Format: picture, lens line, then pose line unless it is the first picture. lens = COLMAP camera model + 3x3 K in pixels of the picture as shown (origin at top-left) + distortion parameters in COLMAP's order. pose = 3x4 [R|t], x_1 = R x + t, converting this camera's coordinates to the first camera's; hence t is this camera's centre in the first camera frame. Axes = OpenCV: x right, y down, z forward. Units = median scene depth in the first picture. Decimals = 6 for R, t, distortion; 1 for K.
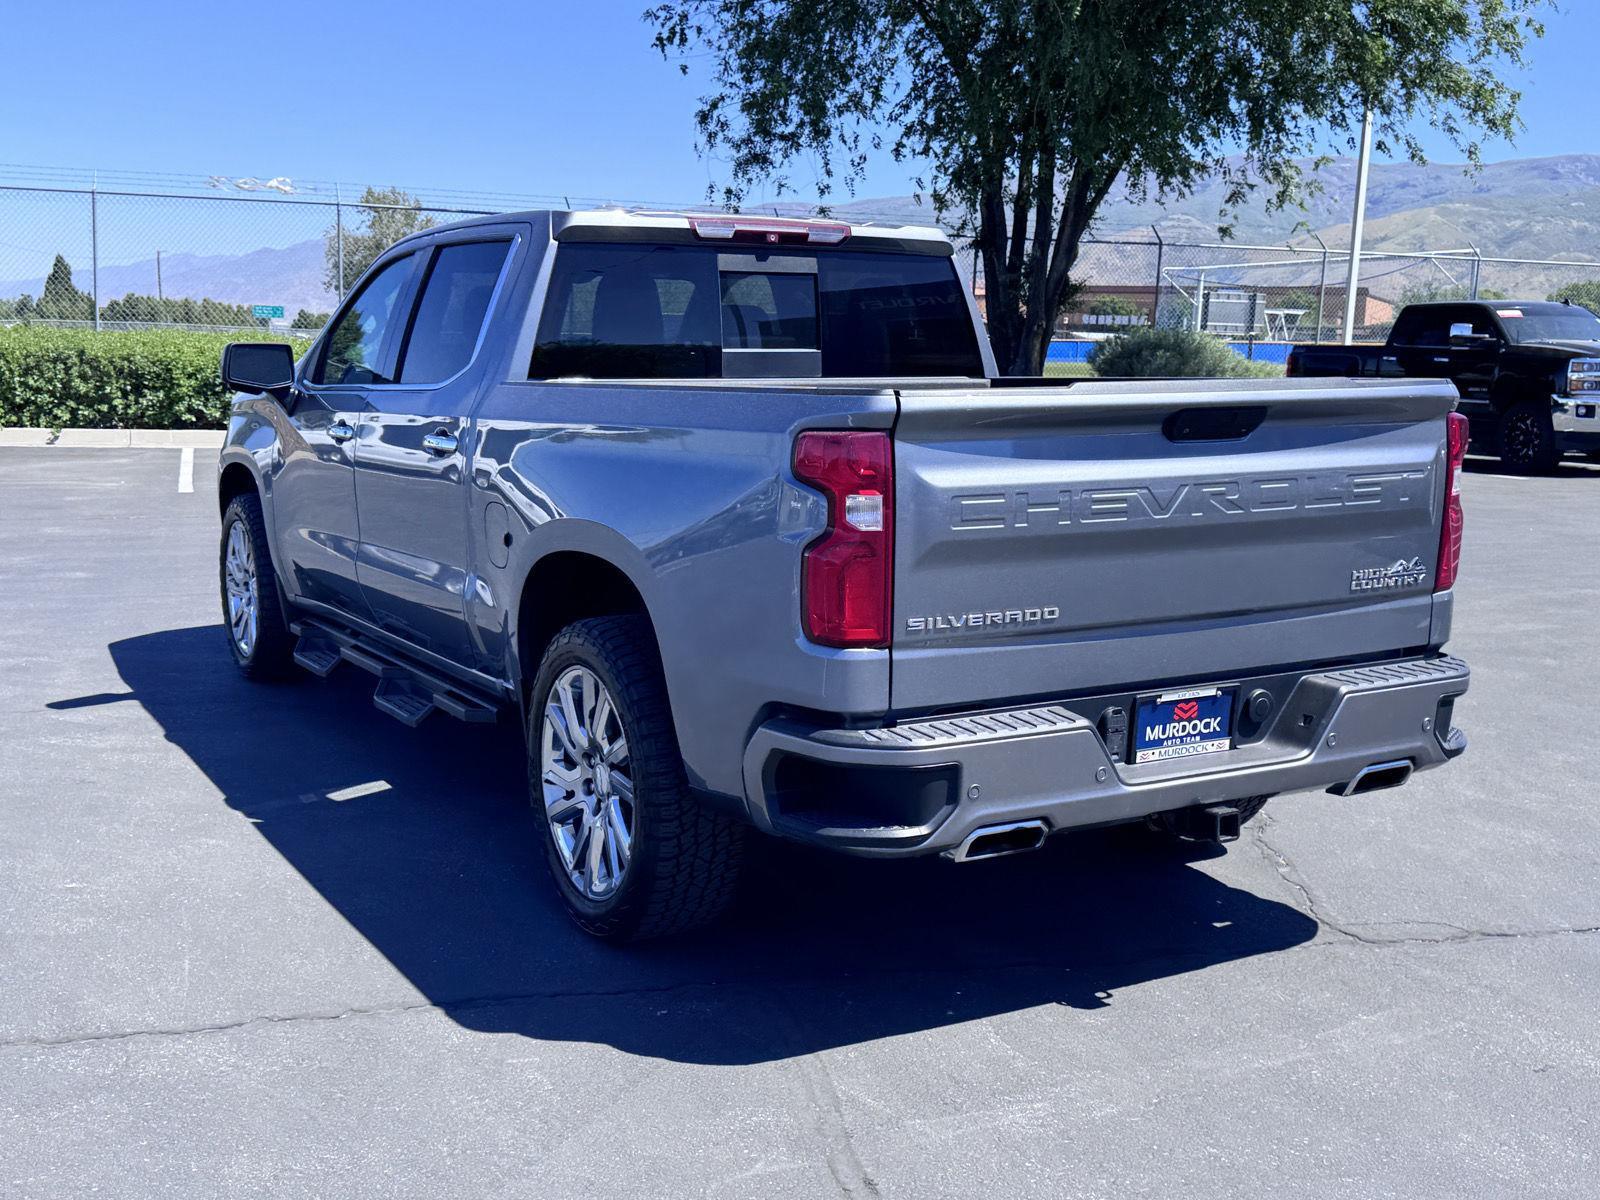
lens RADIAL K [[1692.8, 0, 793.4], [0, 1692.8, 607.3], [0, 0, 1]] dist [0.092881, 0.000000]
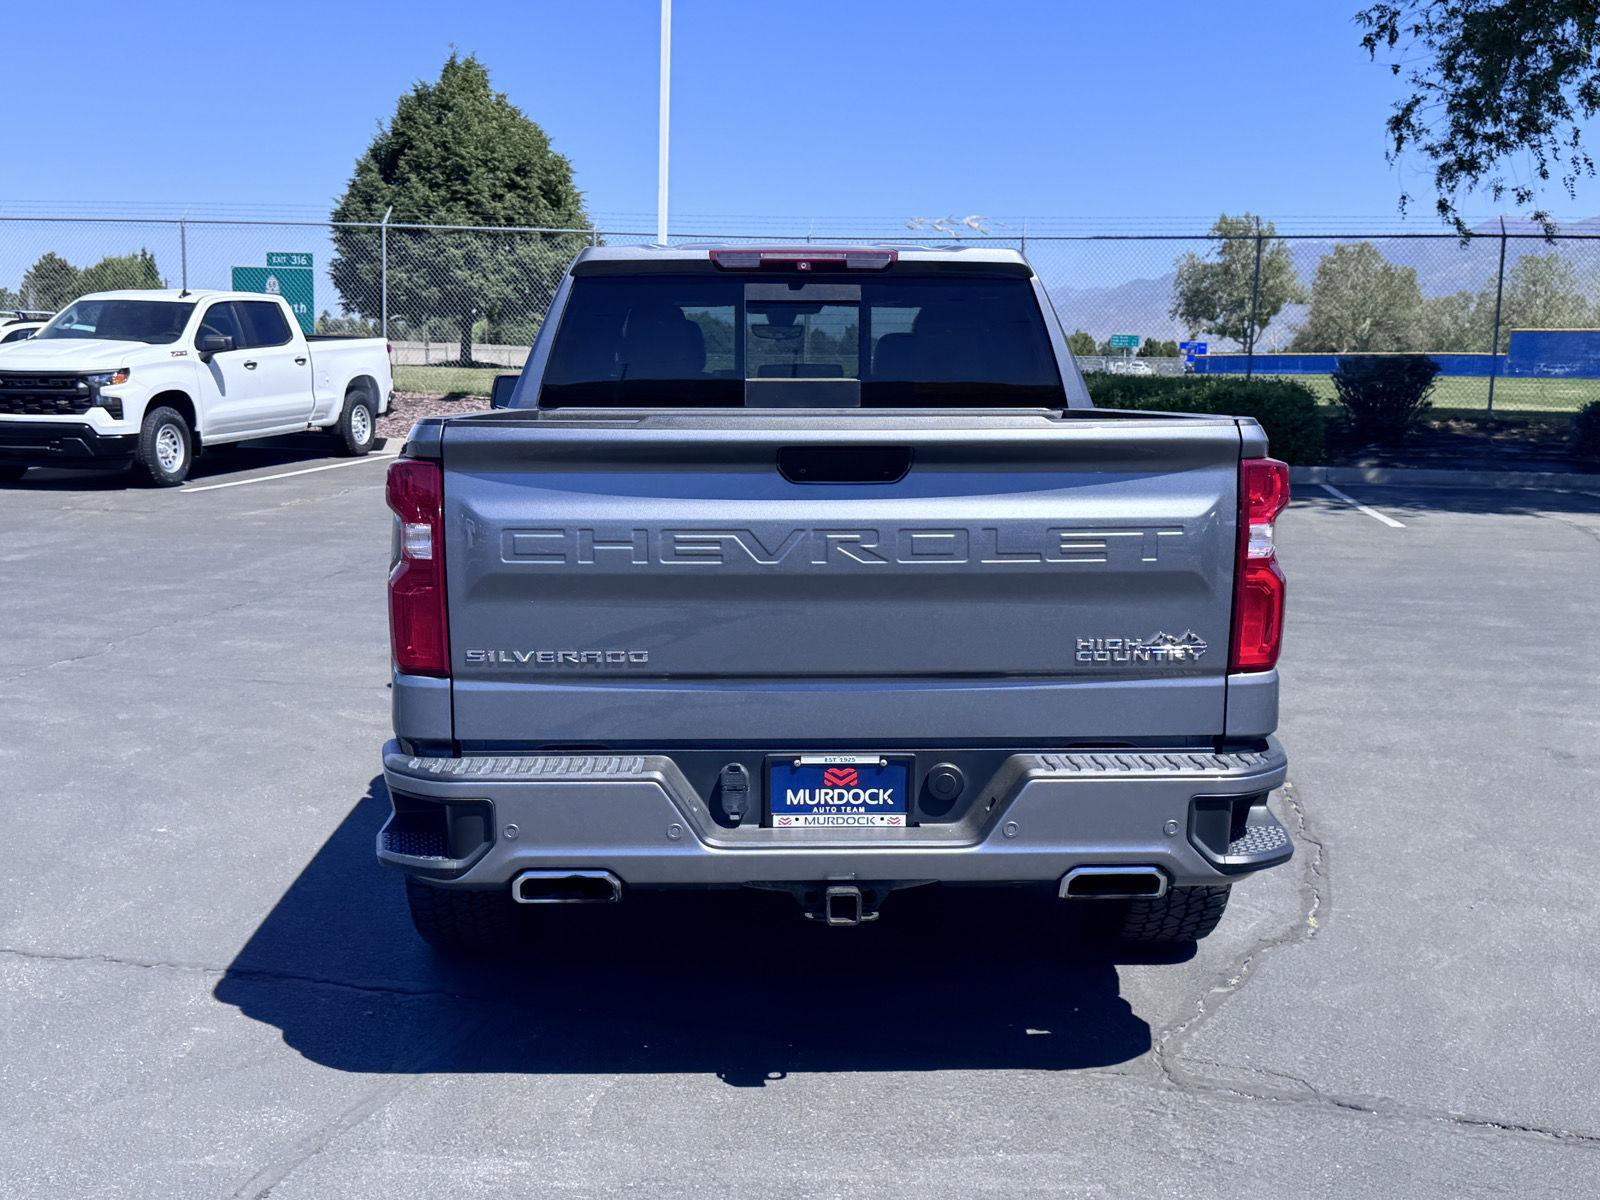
lens RADIAL K [[1692.8, 0, 793.6], [0, 1692.8, 606.0], [0, 0, 1]] dist [0.092881, 0.000000]
pose [[0.885268, 0.063675, -0.460701, 0.560685], [-0.070911, 0.997481, 0.001604, -0.027492], [0.459643, 0.031249, 0.887554, 0.163009]]
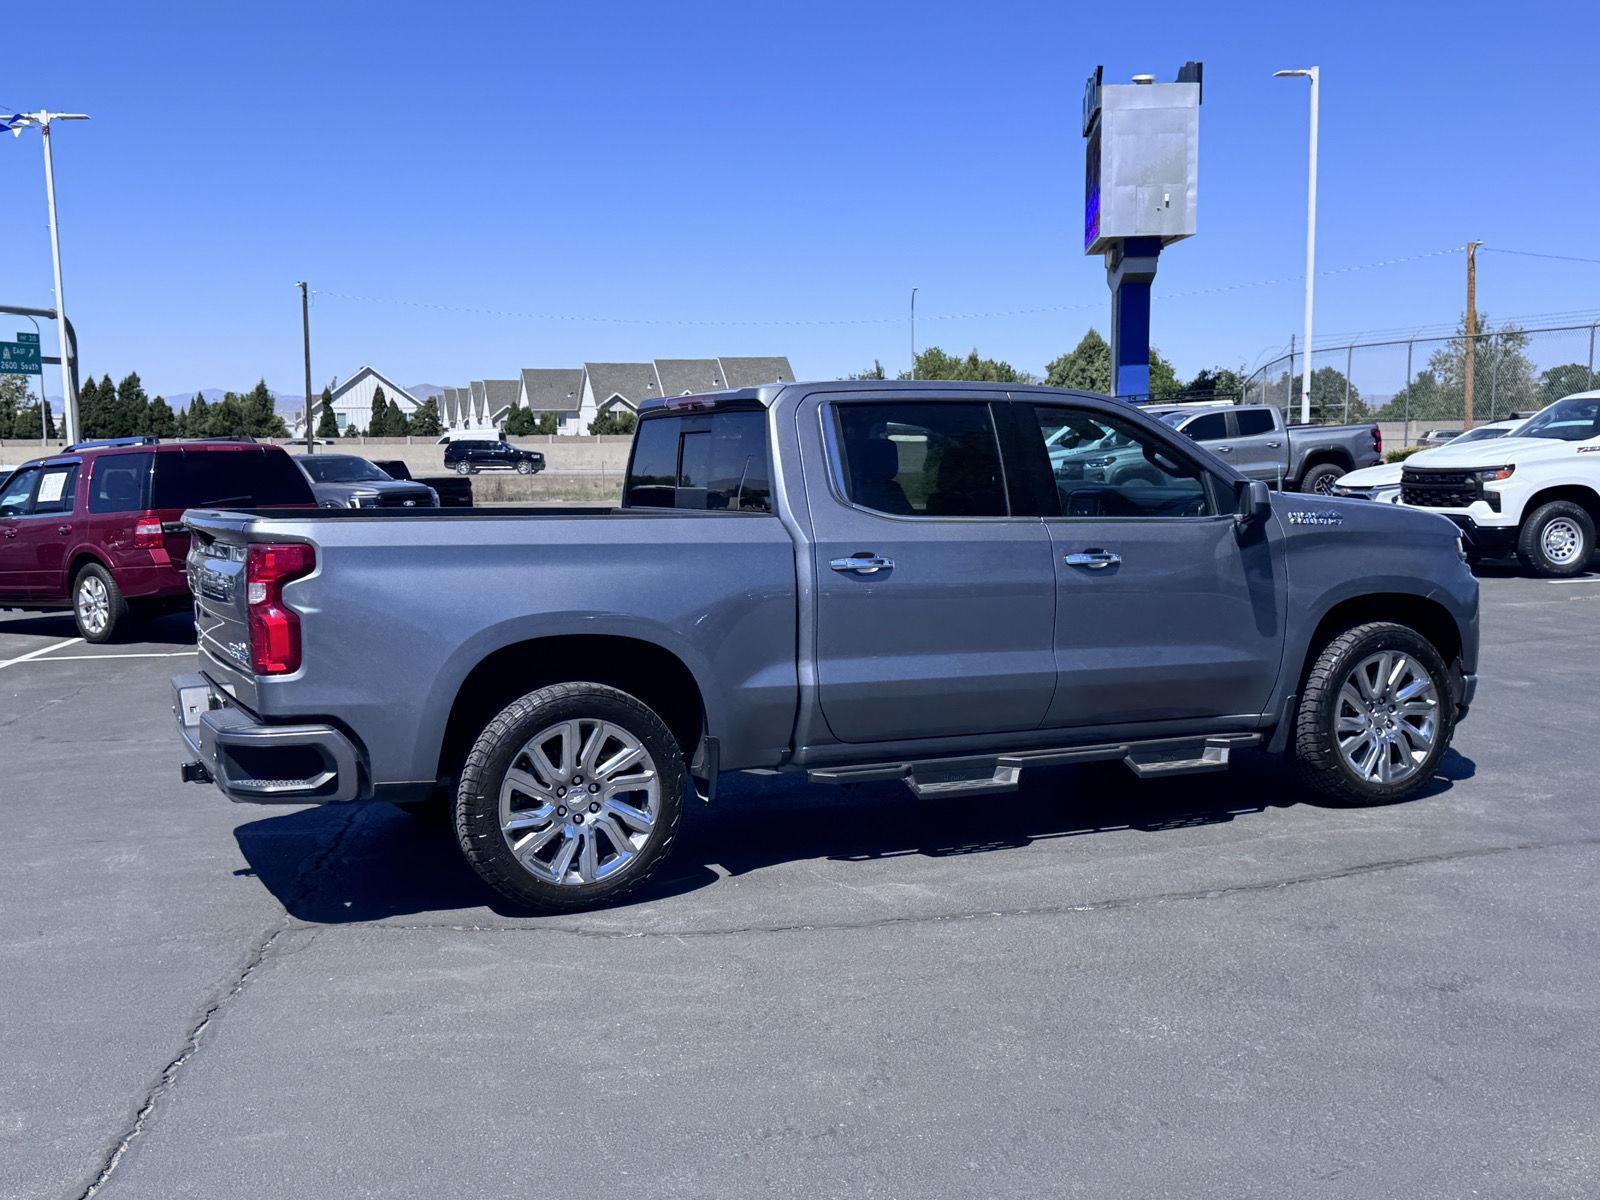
lens RADIAL K [[1692.8, 0, 792.5], [0, 1692.8, 611.5], [0, 0, 1]] dist [0.092881, 0.000000]
pose [[-0.074682, 0.083938, -0.993668, 1.674785], [-0.141115, 0.985534, 0.093857, -0.243824], [0.987172, 0.147231, -0.061757, 1.486155]]
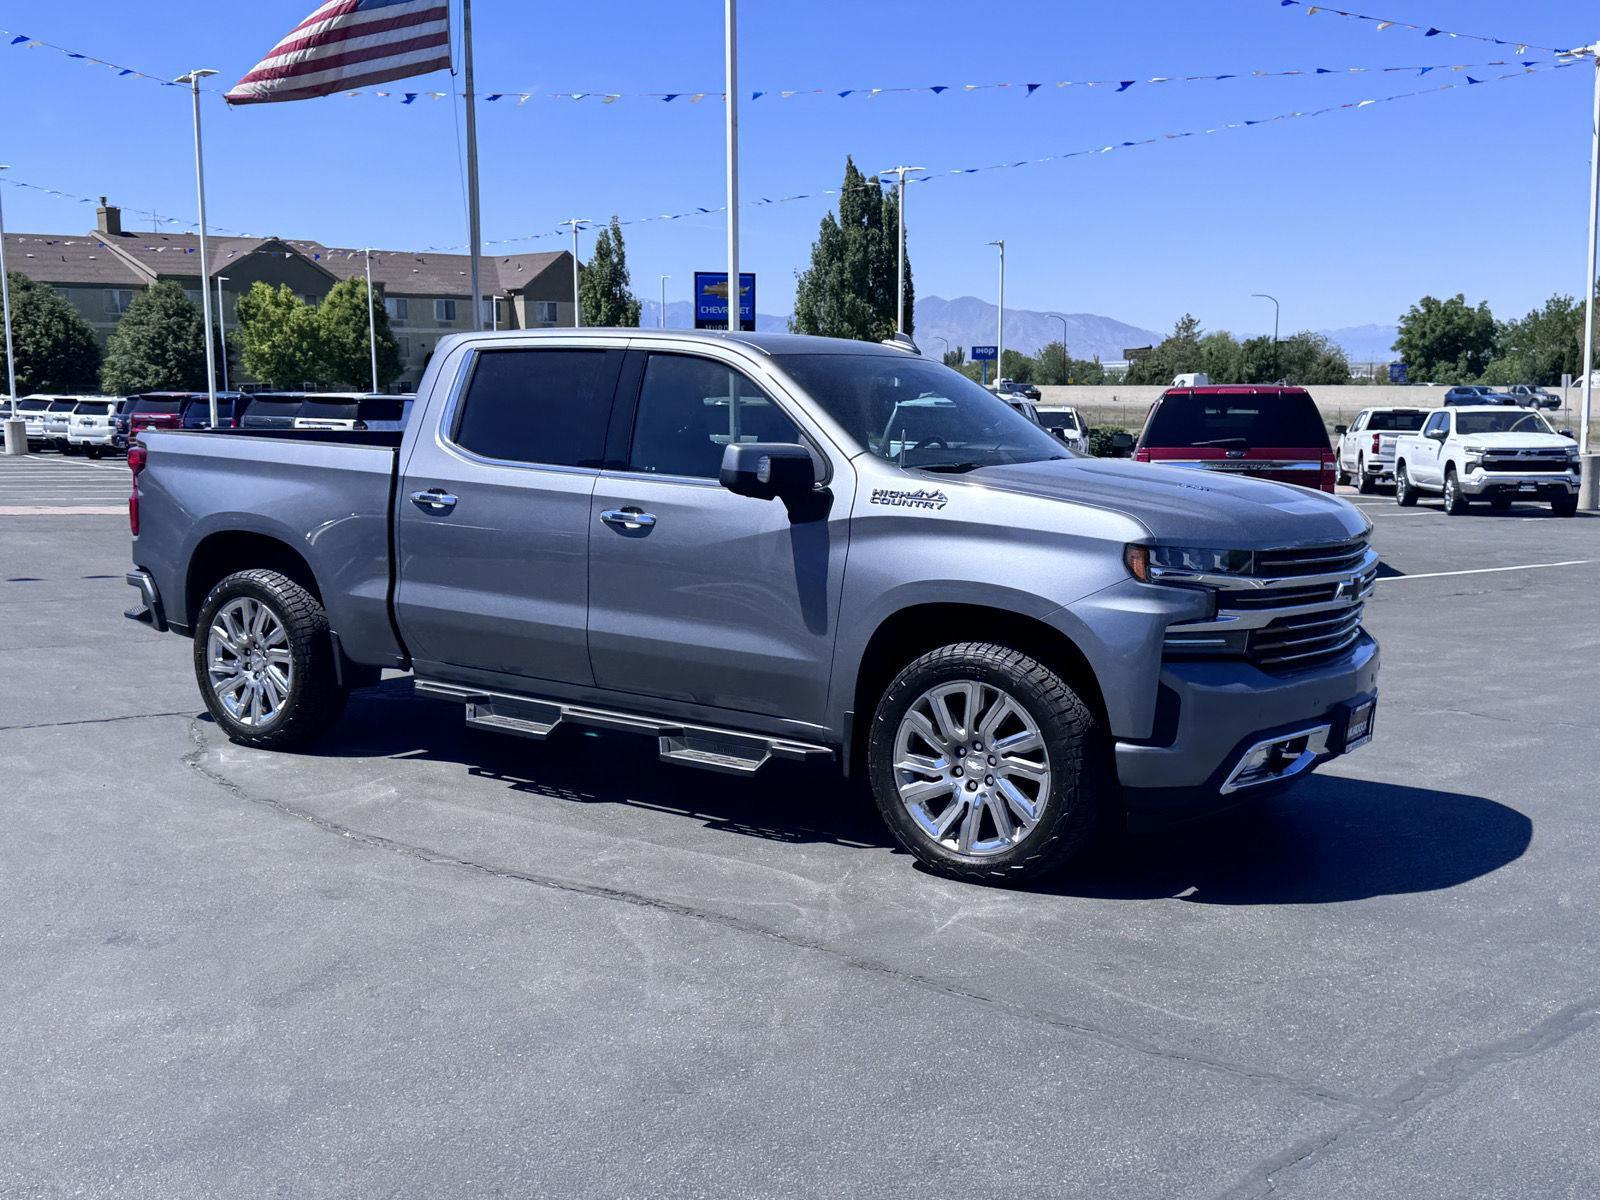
lens RADIAL K [[1692.8, 0, 801.5], [0, 1692.8, 643.2], [0, 0, 1]] dist [0.092881, 0.000000]
pose [[-0.899896, 0.042236, -0.434054, 0.553603], [-0.087928, 0.957287, 0.275446, -0.507495], [0.427148, 0.286038, -0.857745, 3.074393]]
